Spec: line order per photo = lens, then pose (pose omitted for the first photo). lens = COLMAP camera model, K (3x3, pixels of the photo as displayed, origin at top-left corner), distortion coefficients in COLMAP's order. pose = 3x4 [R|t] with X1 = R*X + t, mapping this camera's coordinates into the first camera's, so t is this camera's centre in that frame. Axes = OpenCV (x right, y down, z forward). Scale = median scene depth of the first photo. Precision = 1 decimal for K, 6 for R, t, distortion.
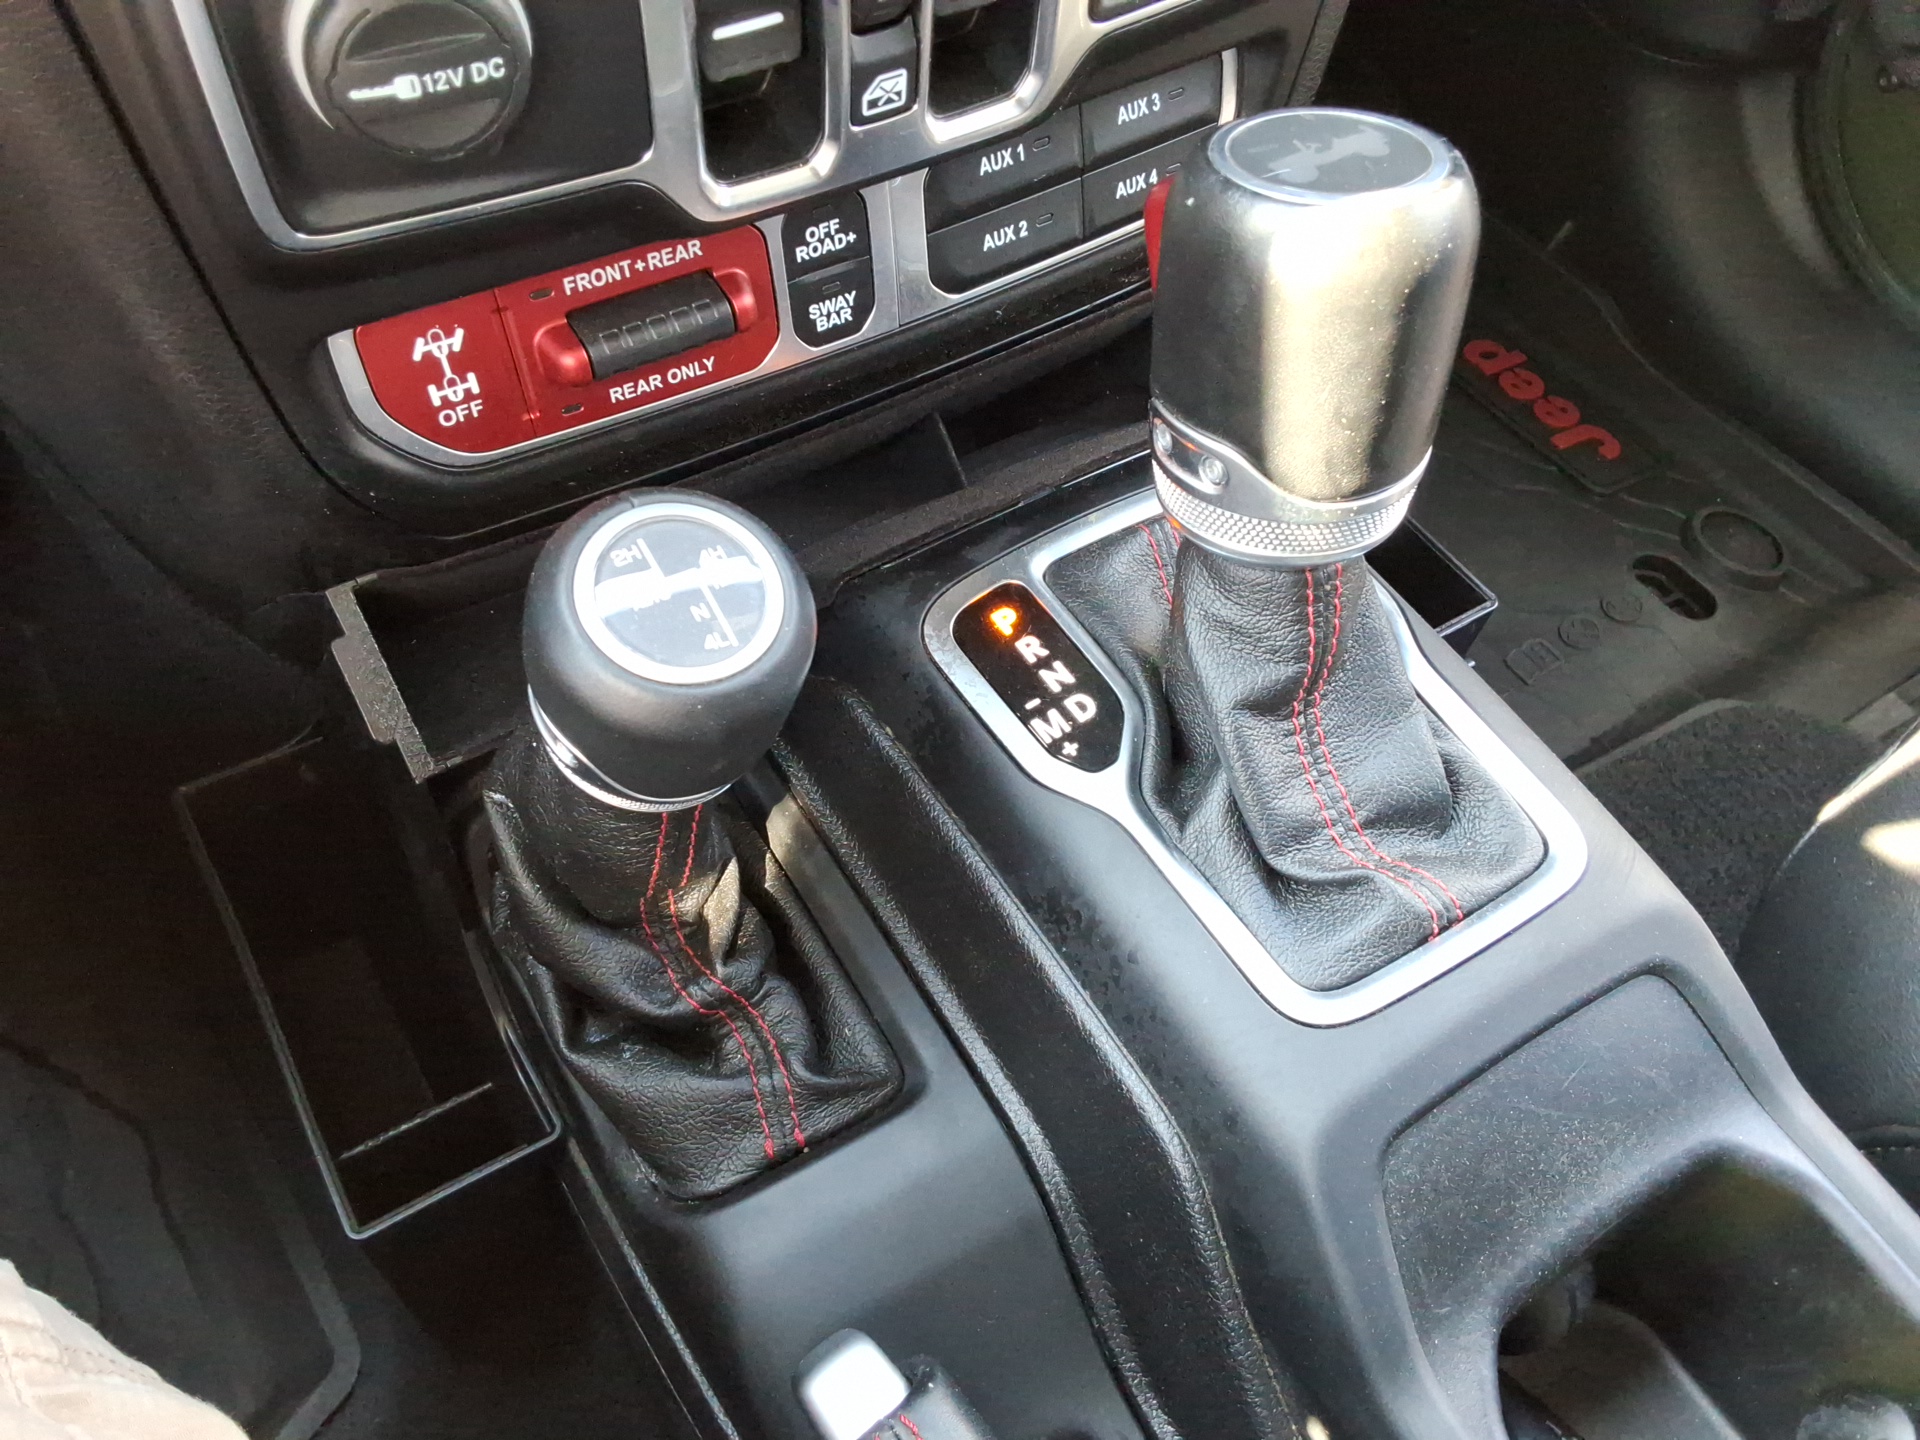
lens RADIAL K [[1543.3, 0, 973.6], [0, 1543.3, 701.5], [0, 0, 1]] dist [0.107616, -0.164787]
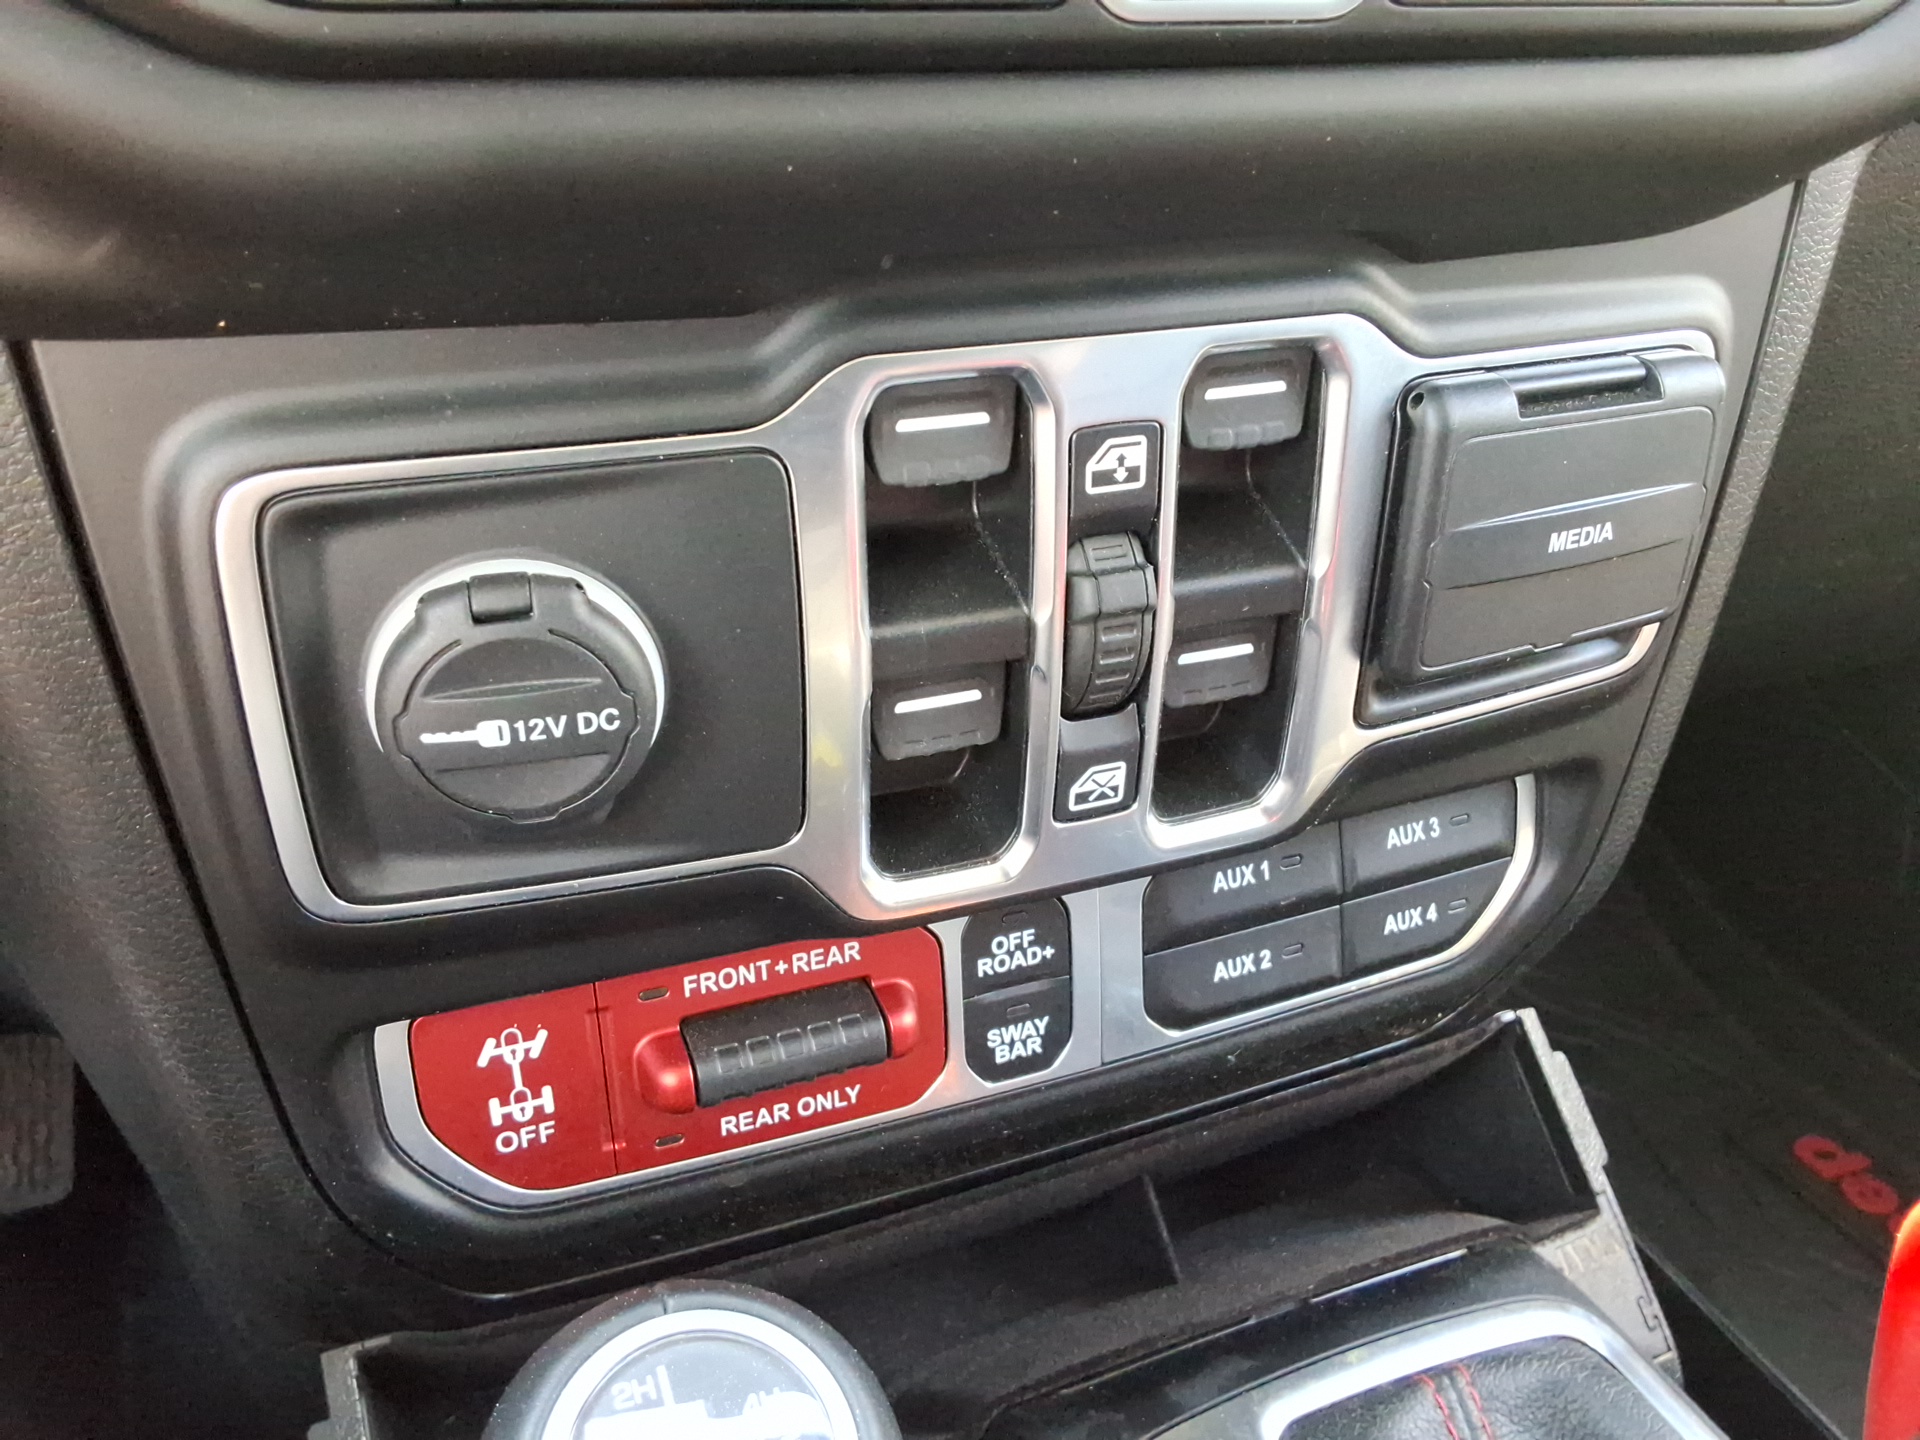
lens RADIAL K [[1543.3, 0, 973.2], [0, 1543.3, 711.3], [0, 0, 1]] dist [0.107616, -0.164787]
pose [[0.985235, 0.049591, -0.163866, 0.009158], [-0.115722, 0.898273, -0.423927, -0.068735], [0.126174, 0.436631, 0.890749, 0.236003]]
